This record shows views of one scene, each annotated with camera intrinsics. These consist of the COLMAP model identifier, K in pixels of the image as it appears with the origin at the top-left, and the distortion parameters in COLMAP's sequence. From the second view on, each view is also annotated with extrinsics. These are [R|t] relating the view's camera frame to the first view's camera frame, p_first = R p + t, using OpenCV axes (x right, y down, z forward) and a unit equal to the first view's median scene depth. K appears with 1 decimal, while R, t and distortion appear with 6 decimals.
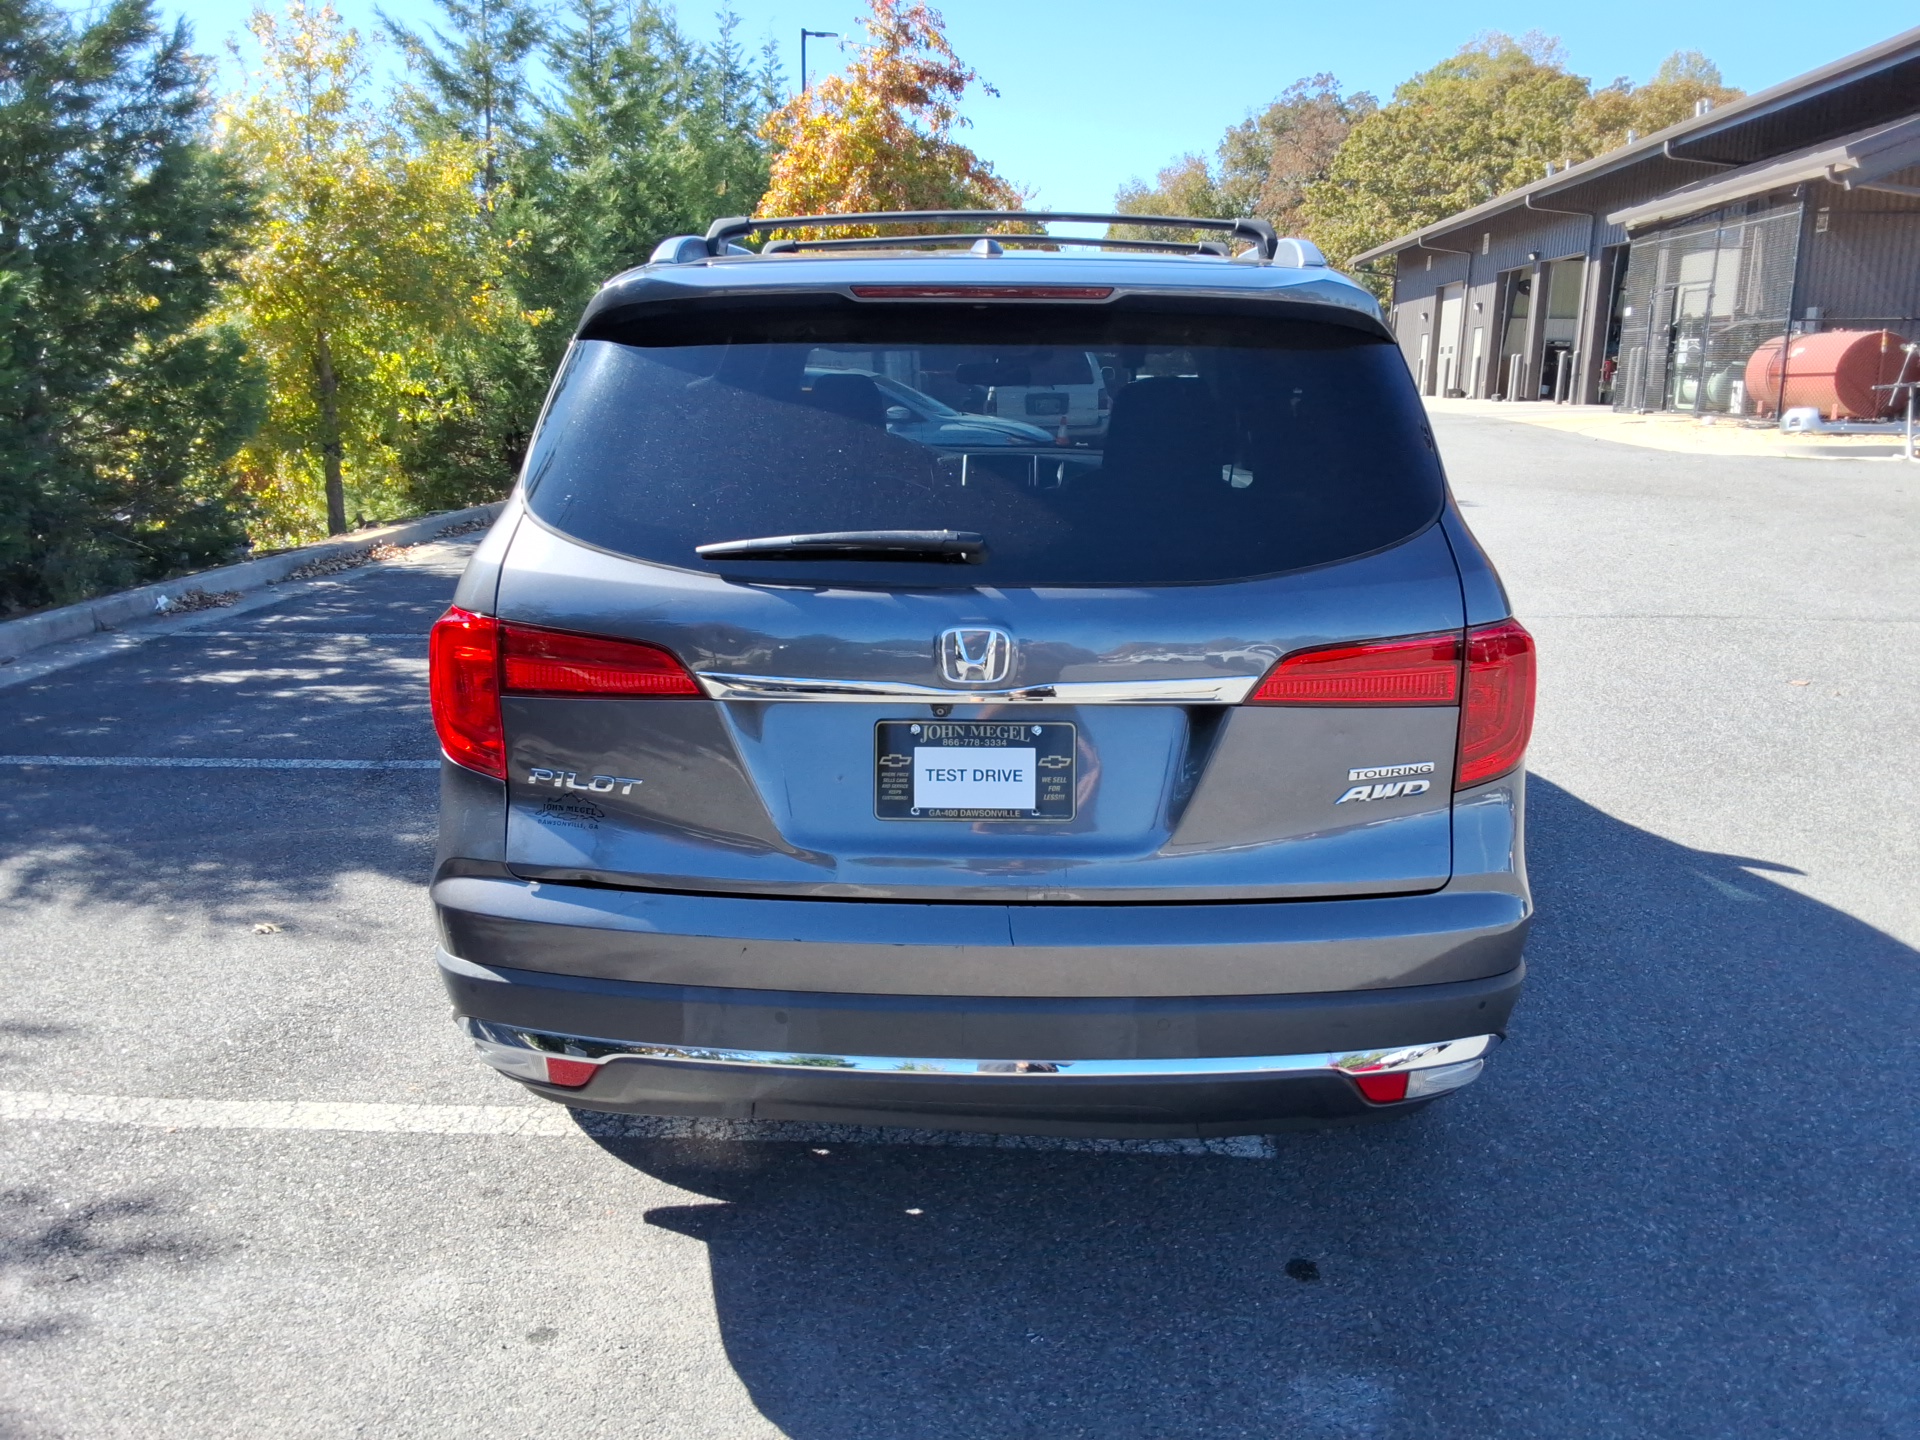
lens RADIAL K [[1568.0, 0, 951.1], [0, 1568.0, 733.6], [0, 0, 1]] dist [0.047635, -0.072737]
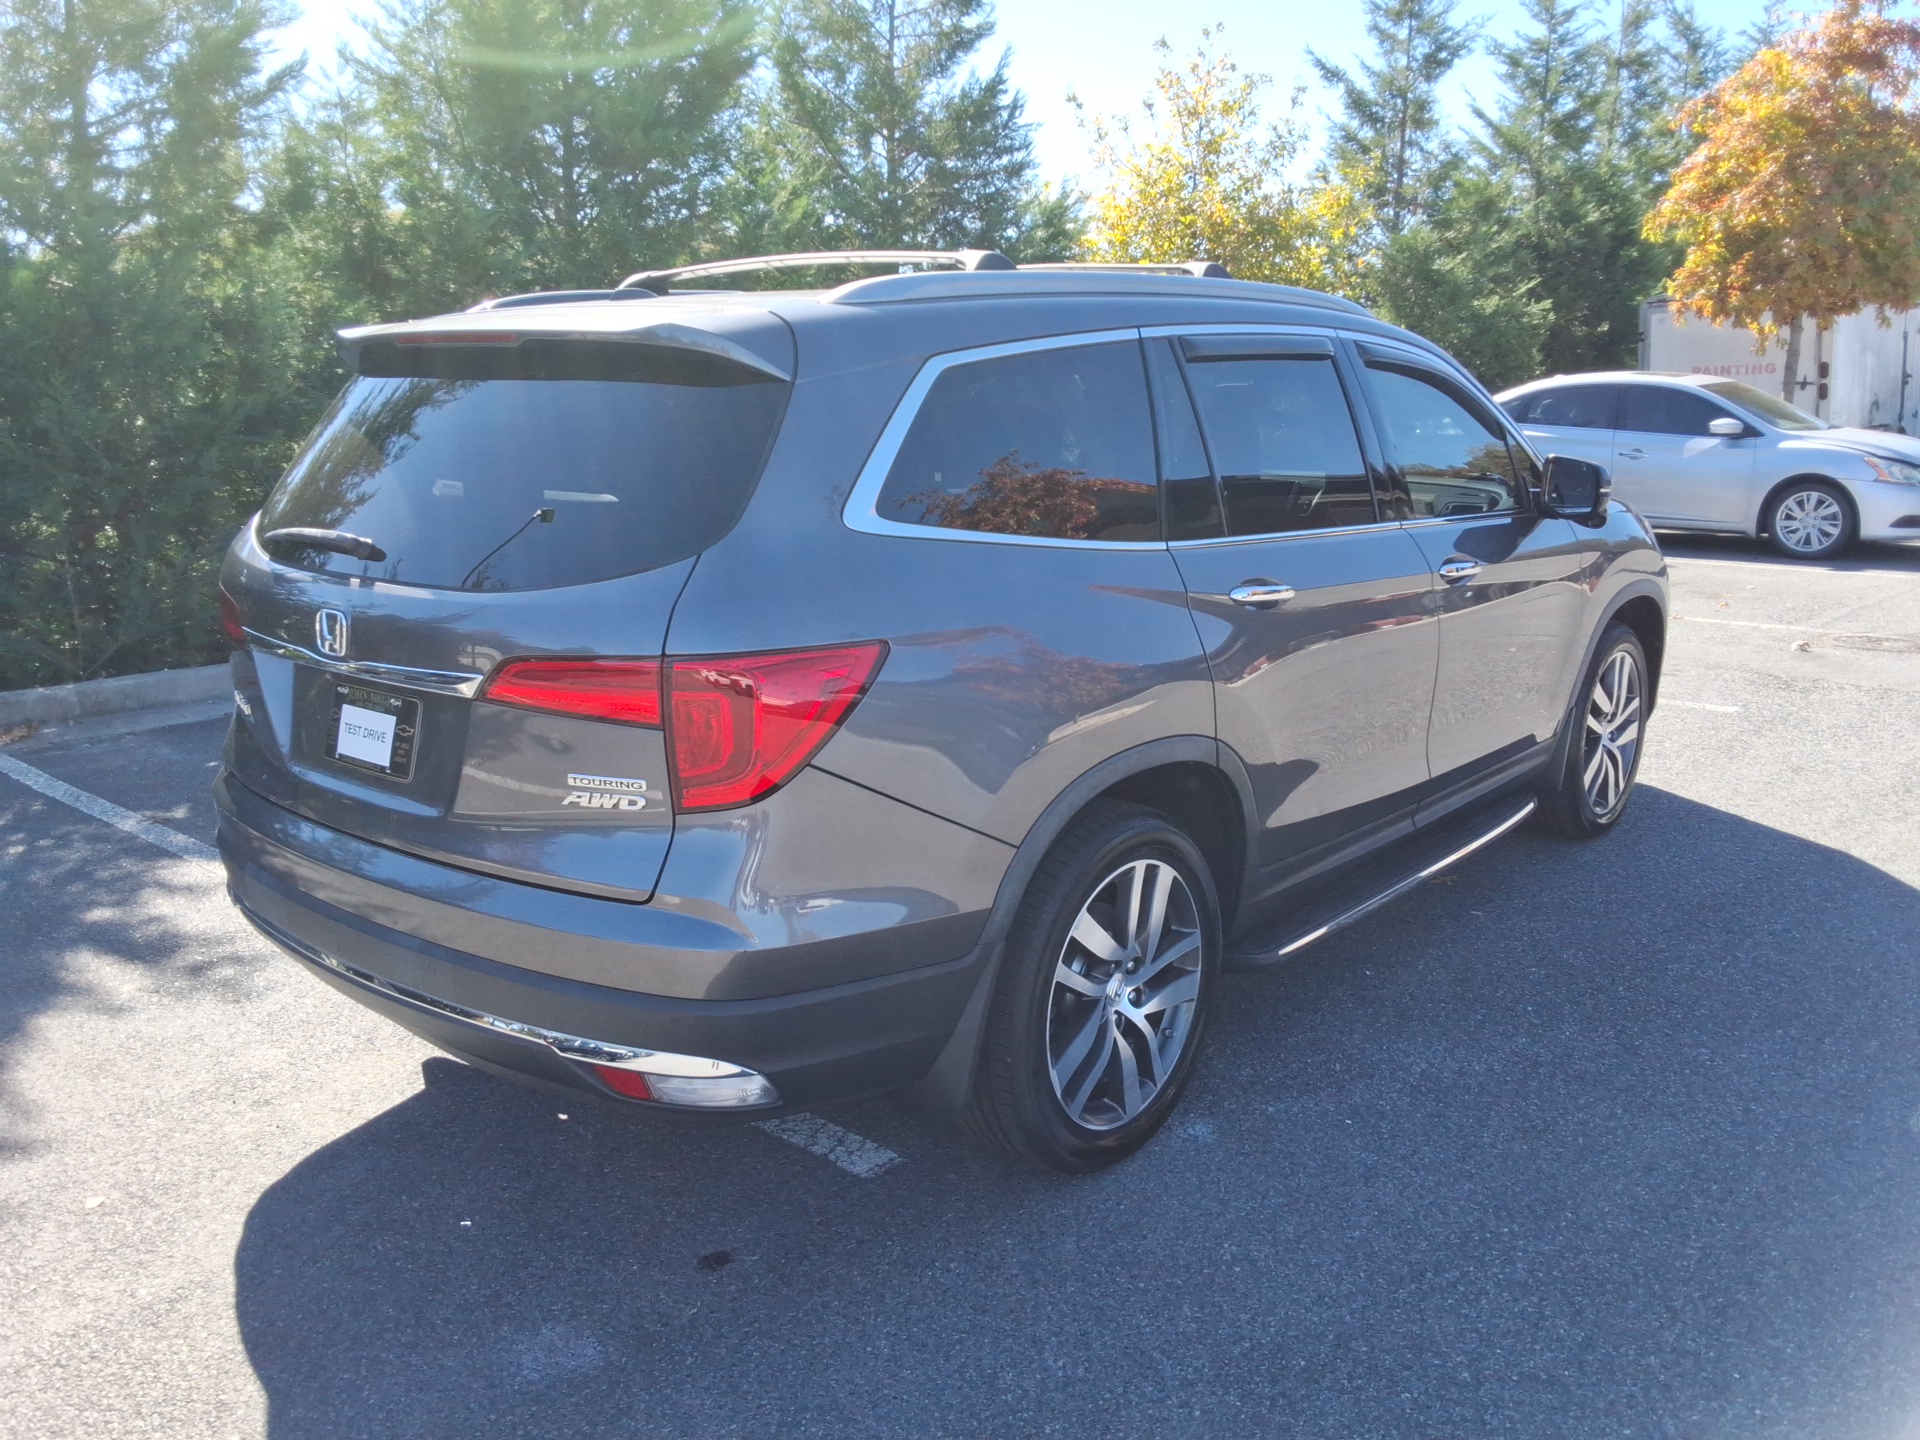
lens RADIAL K [[1568.0, 0, 1025.3], [0, 1568.0, 736.6], [0, 0, 1]] dist [0.047635, -0.072737]
pose [[0.774905, 0.131780, -0.618187, 0.209933], [-0.133795, 0.990061, 0.043340, -0.016586], [0.617754, 0.049125, 0.784835, 0.061632]]
